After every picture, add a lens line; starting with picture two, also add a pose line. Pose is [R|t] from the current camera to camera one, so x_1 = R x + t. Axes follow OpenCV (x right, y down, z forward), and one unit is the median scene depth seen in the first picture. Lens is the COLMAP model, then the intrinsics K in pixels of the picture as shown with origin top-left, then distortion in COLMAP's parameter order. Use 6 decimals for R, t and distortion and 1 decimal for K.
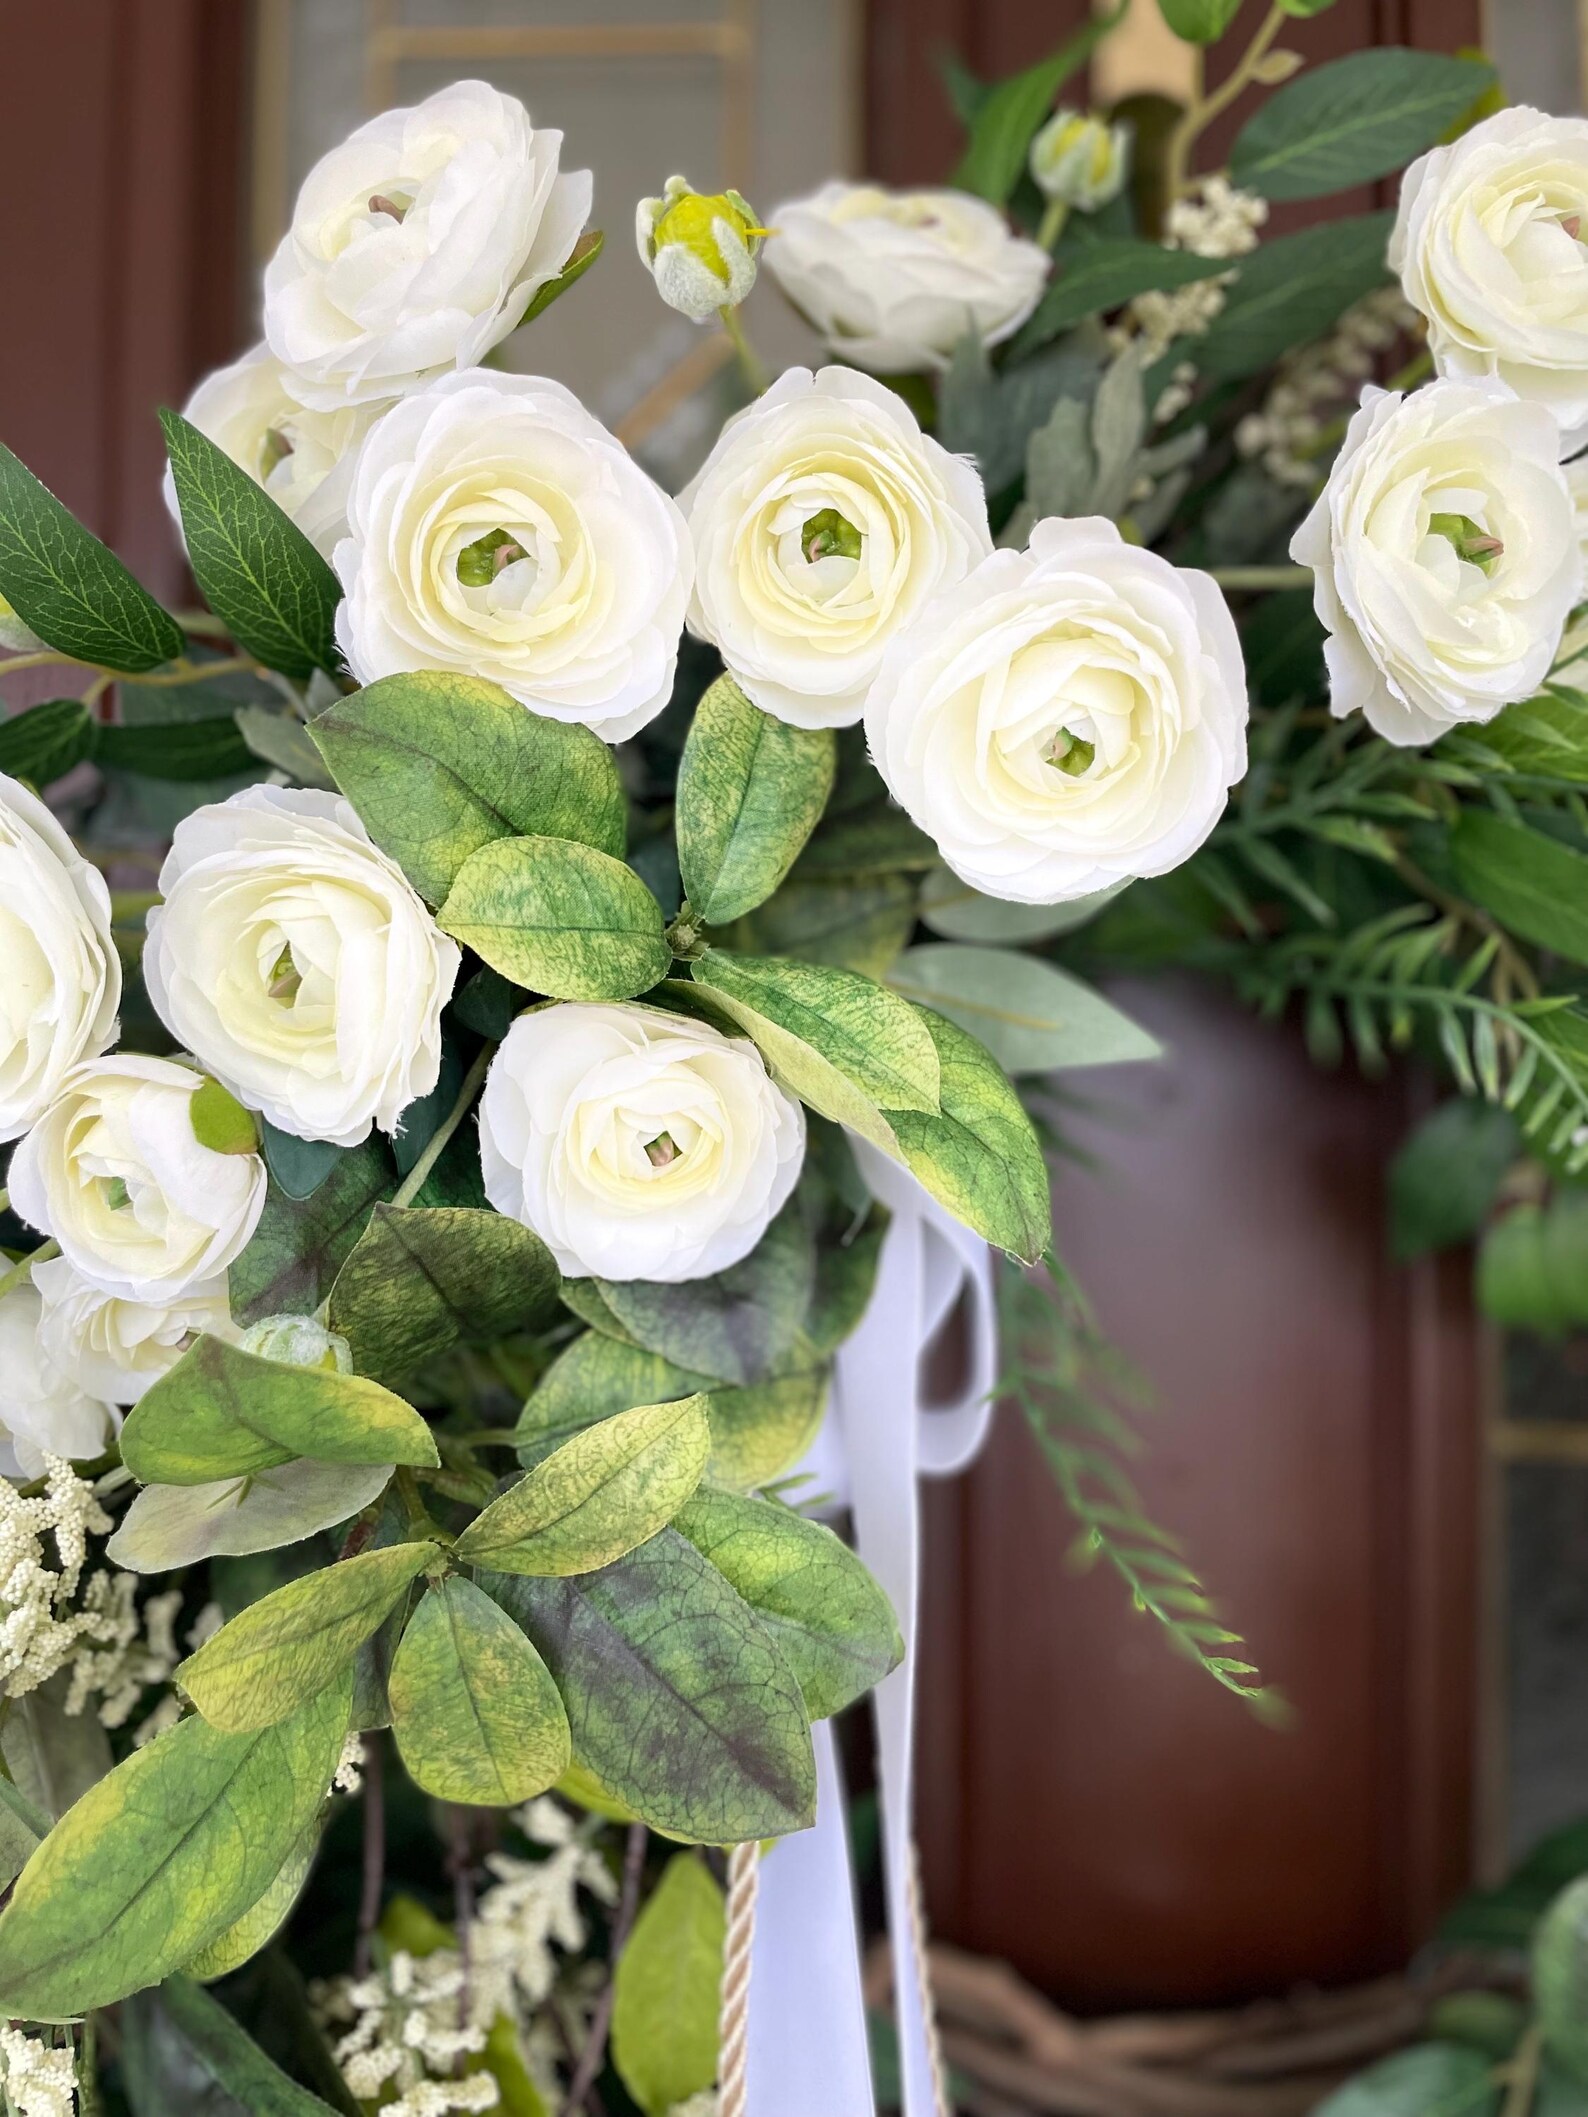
lens RADIAL K [[1593.3, 0, 795.3], [0, 1593.3, 1051.1], [0, 0, 1]] dist [0.082544, -0.091577]
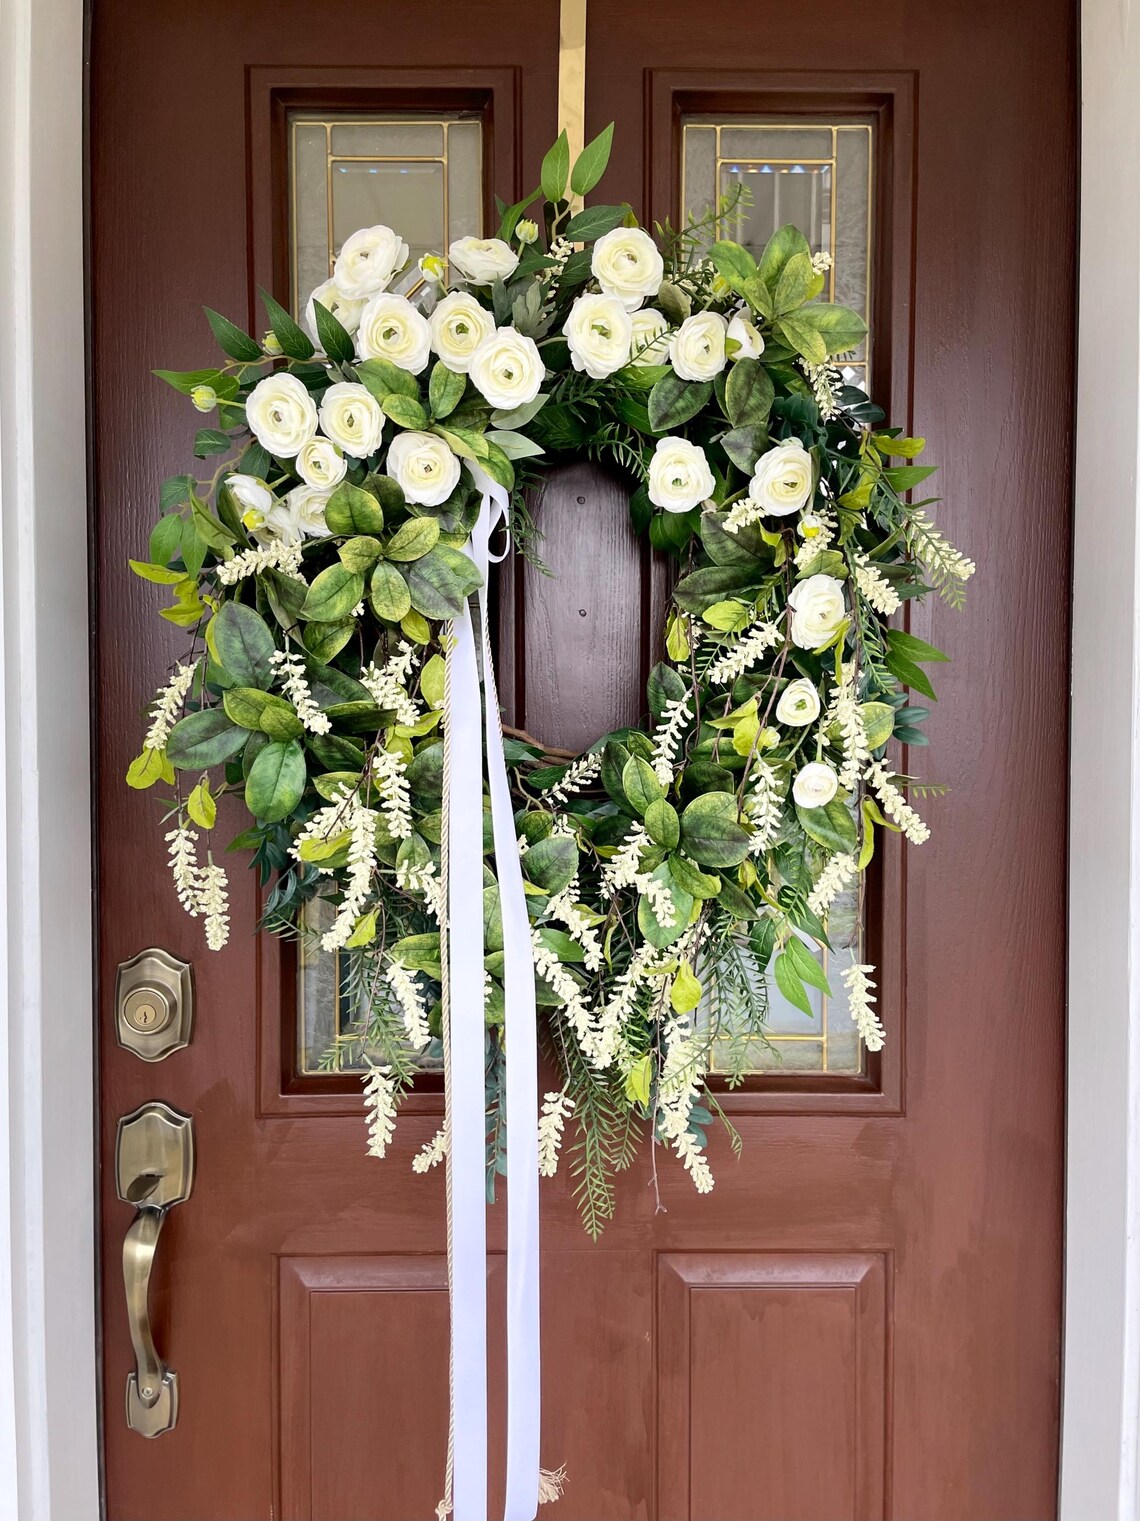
lens RADIAL K [[1202.1, 0, 570.0], [0, 1202.1, 760.5], [0, 0, 1]] dist [0.101600, -0.001665]
pose [[0.999412, -0.009896, 0.032833, 0.200474], [0.008169, 0.998597, 0.052319, 0.718553], [-0.033304, -0.052020, 0.998091, -2.505114]]
